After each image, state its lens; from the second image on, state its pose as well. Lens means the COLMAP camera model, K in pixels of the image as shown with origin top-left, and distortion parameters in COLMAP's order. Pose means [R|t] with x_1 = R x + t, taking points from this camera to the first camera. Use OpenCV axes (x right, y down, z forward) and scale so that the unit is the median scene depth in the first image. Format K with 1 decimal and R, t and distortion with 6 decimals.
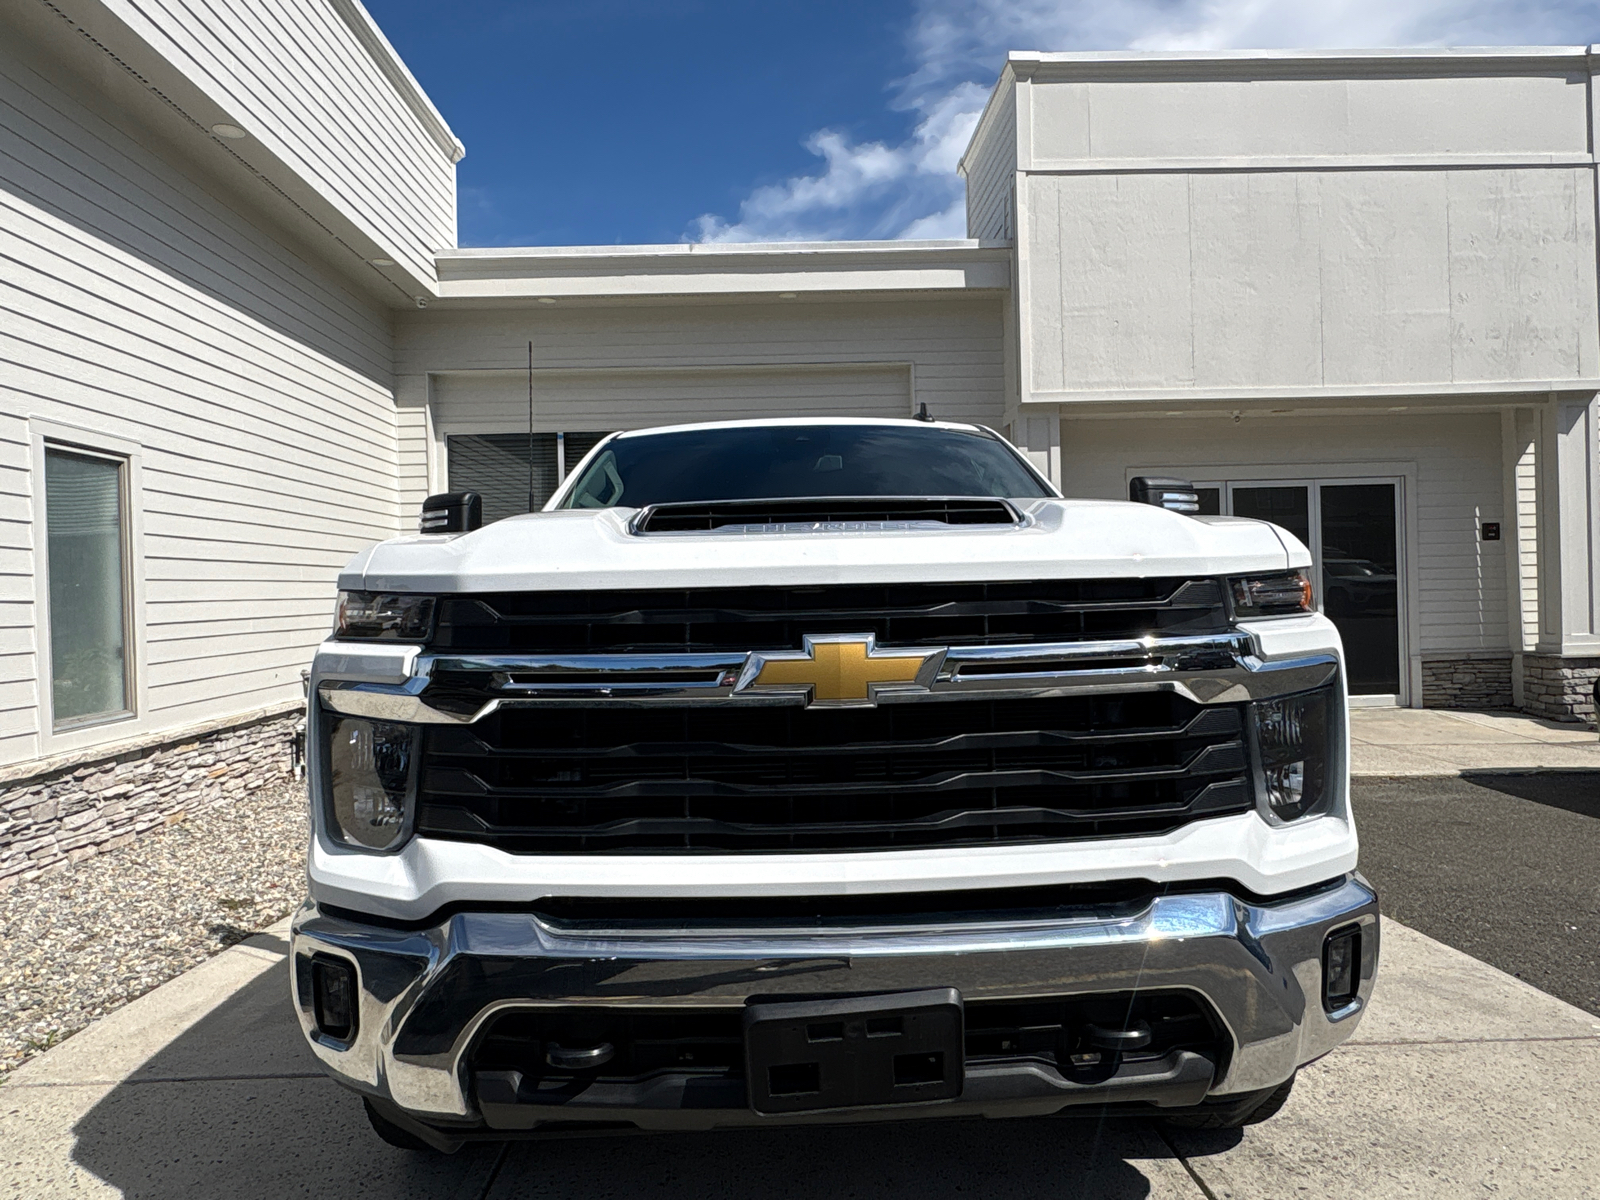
lens RADIAL K [[1042.3, 0, 812.0], [0, 1042.3, 597.0], [0, 0, 1]] dist [0.019340, -0.001309]
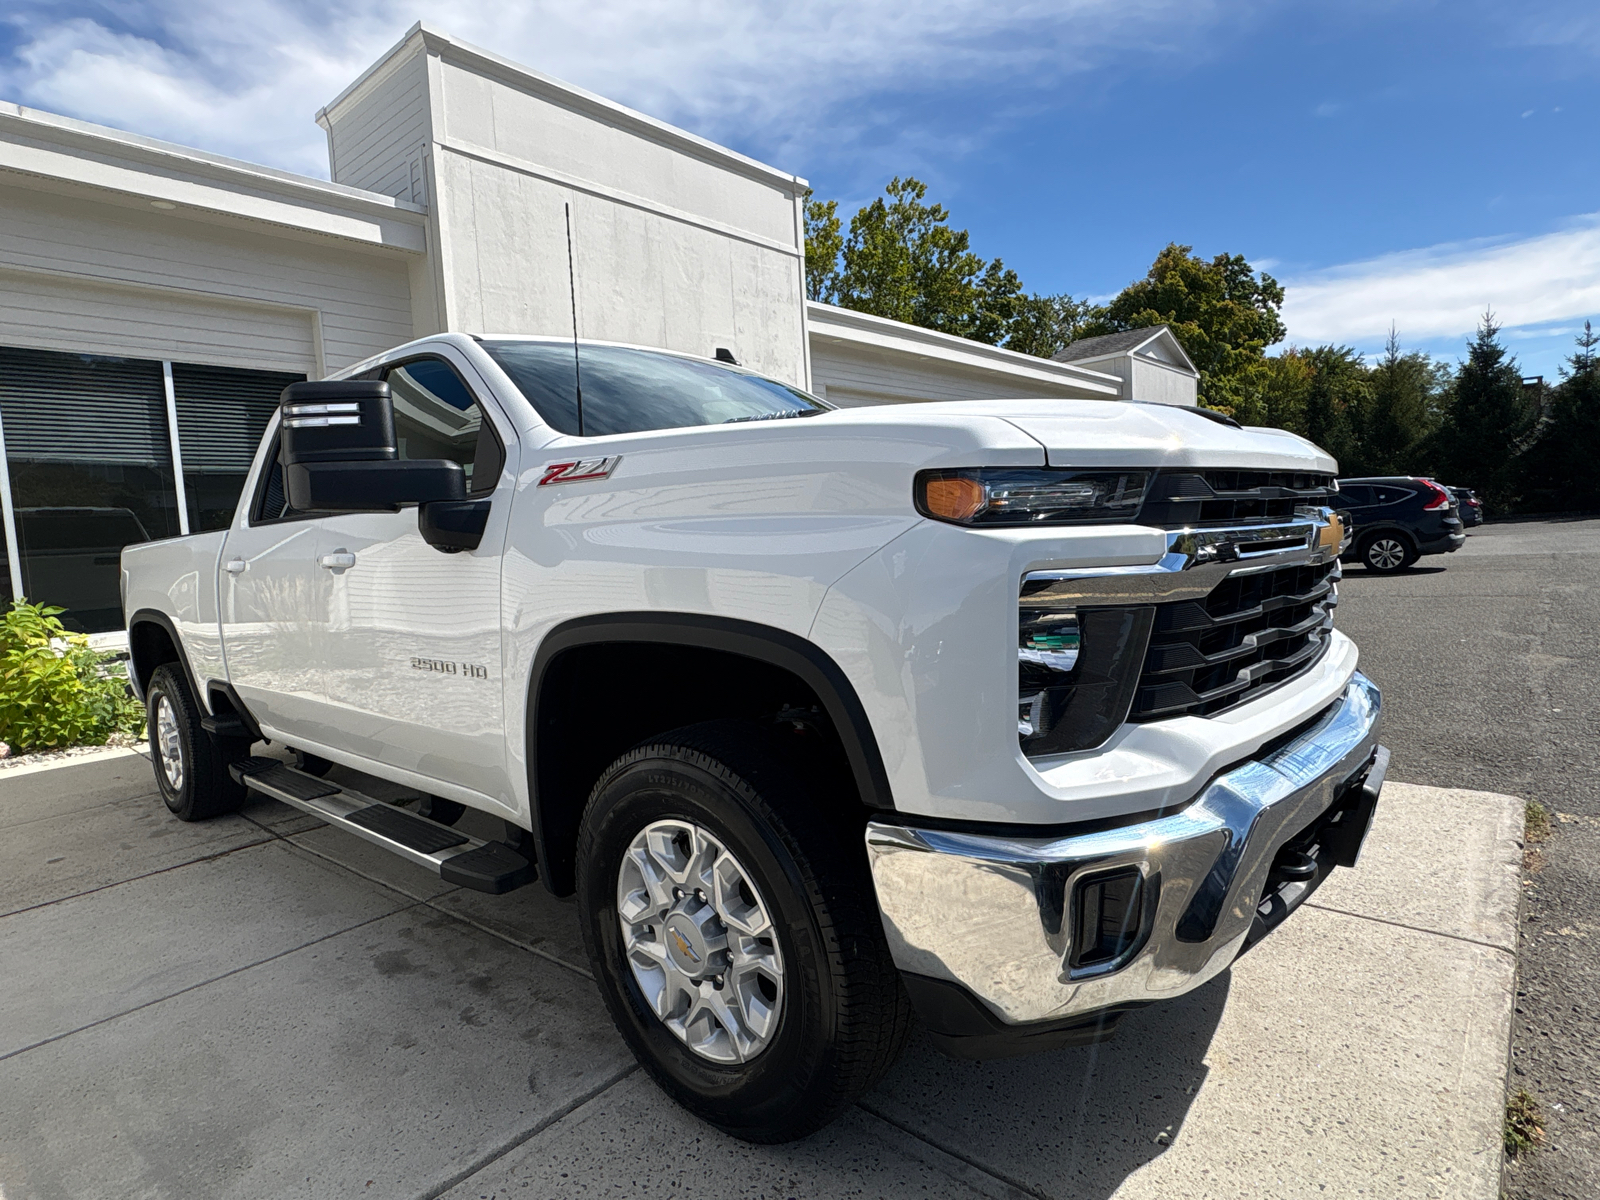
lens RADIAL K [[854.8, 0, 799.4], [0, 854.8, 597.0], [0, 0, 1]] dist [0.000964, -0.000564]
pose [[0.685035, -0.072138, 0.724930, -0.204405], [0.036902, 0.997244, 0.064365, 0.008602], [-0.727575, -0.017341, 0.685809, 0.128277]]
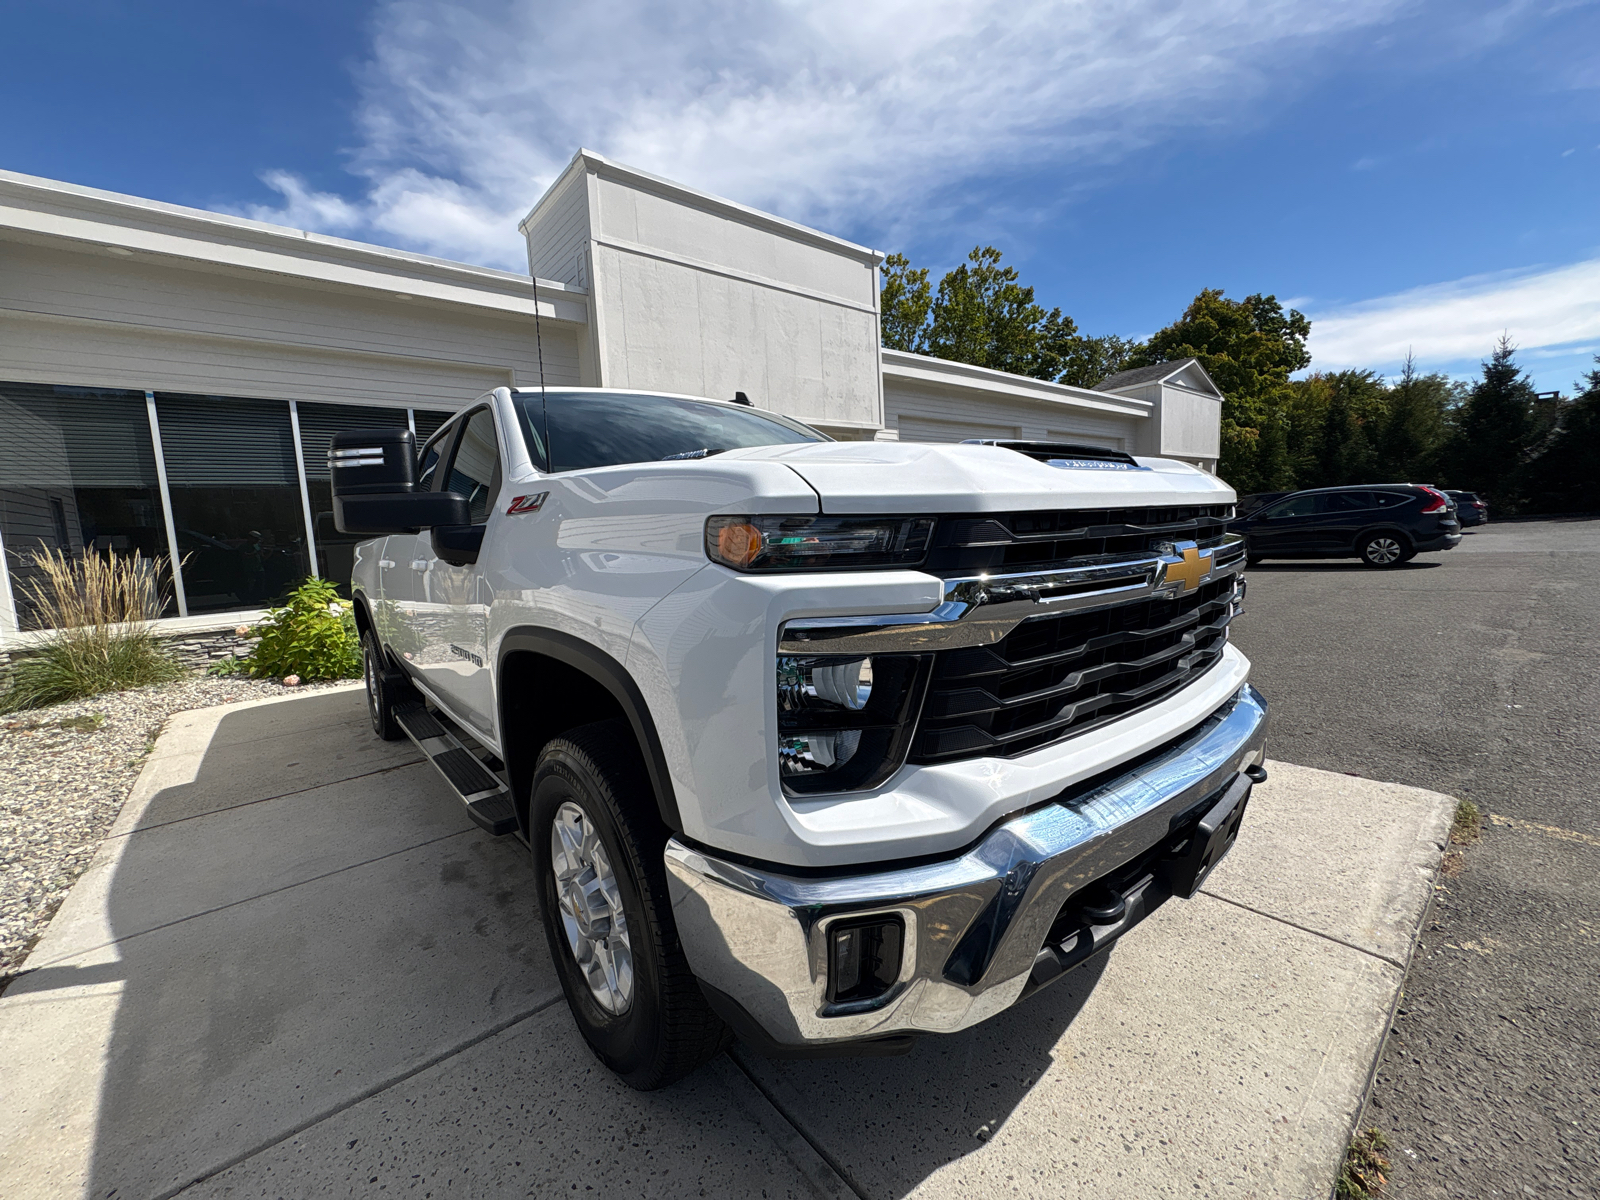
lens RADIAL K [[636.1, 0, 799.7], [0, 636.1, 598.6], [0, 0, 1]] dist [0.000260, -0.000035]
pose [[0.788201, -0.084082, 0.609647, -0.145021], [0.030207, 0.994714, 0.098136, 0.001710], [-0.614676, -0.058936, 0.786575, 0.114636]]
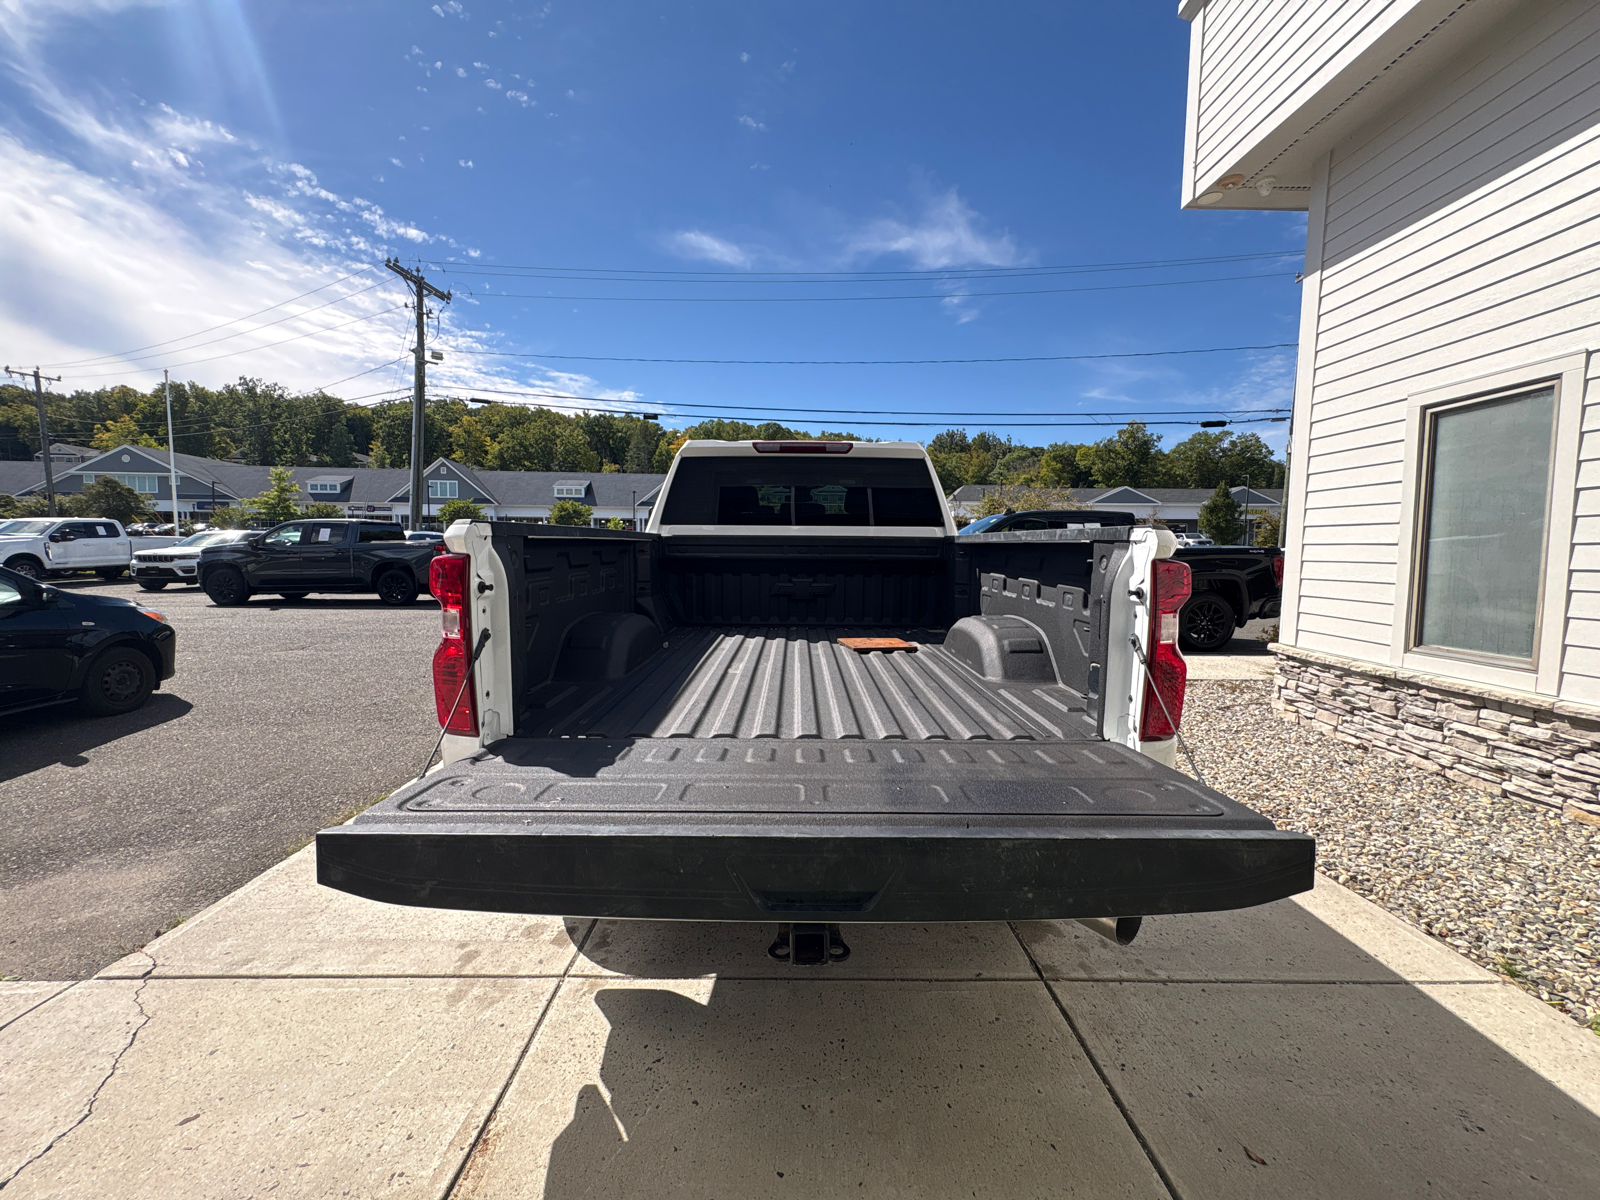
lens RADIAL K [[643.9, 0, 798.6], [0, 643.9, 588.5], [0, 0, 1]] dist [0.000253, -0.000021]
pose [[-0.999222, 0.015087, 0.036447, -0.021739], [0.017250, 0.998063, 0.059772, -0.000314], [-0.035475, 0.060354, -0.997546, 0.942535]]
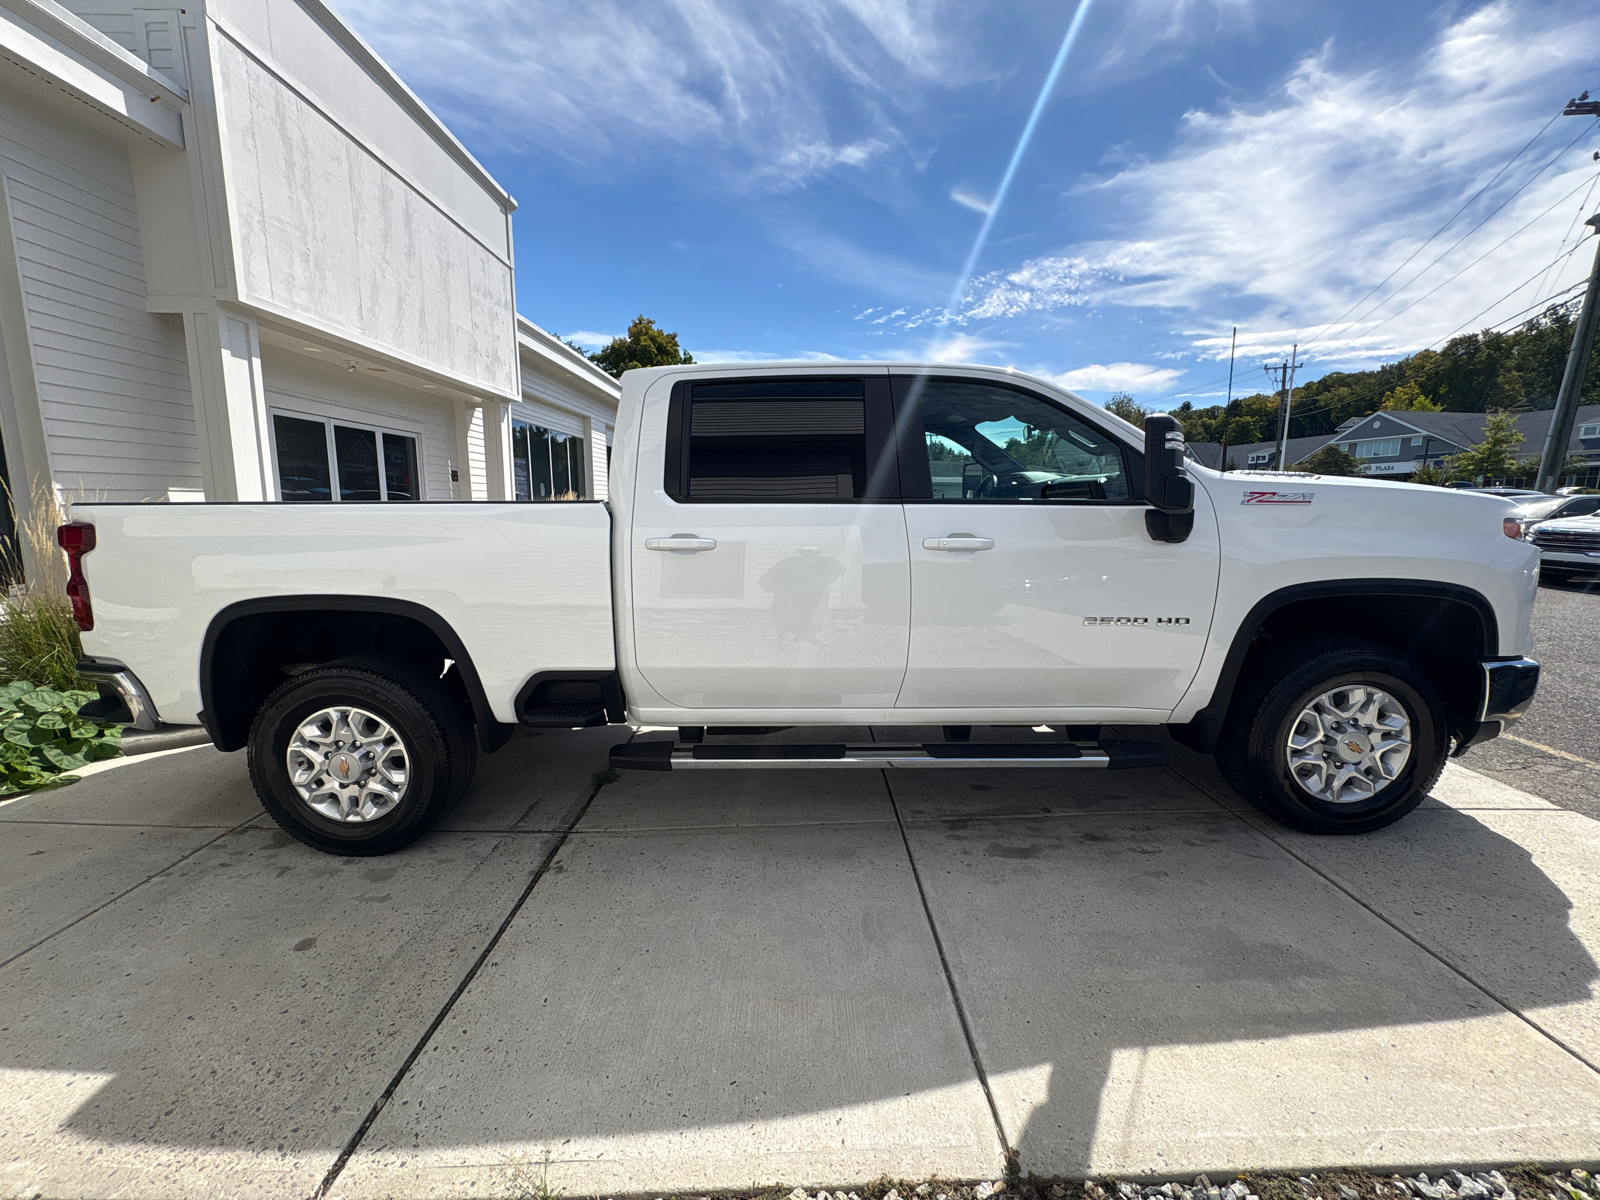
lens RADIAL K [[636.1, 0, 799.7], [0, 636.1, 598.6], [0, 0, 1]] dist [0.000260, -0.000035]
pose [[0.039577, -0.123789, 0.991519, -0.353330], [-0.004854, 0.992261, 0.124075, 0.000391], [-0.999205, -0.009724, 0.038670, 0.476290]]
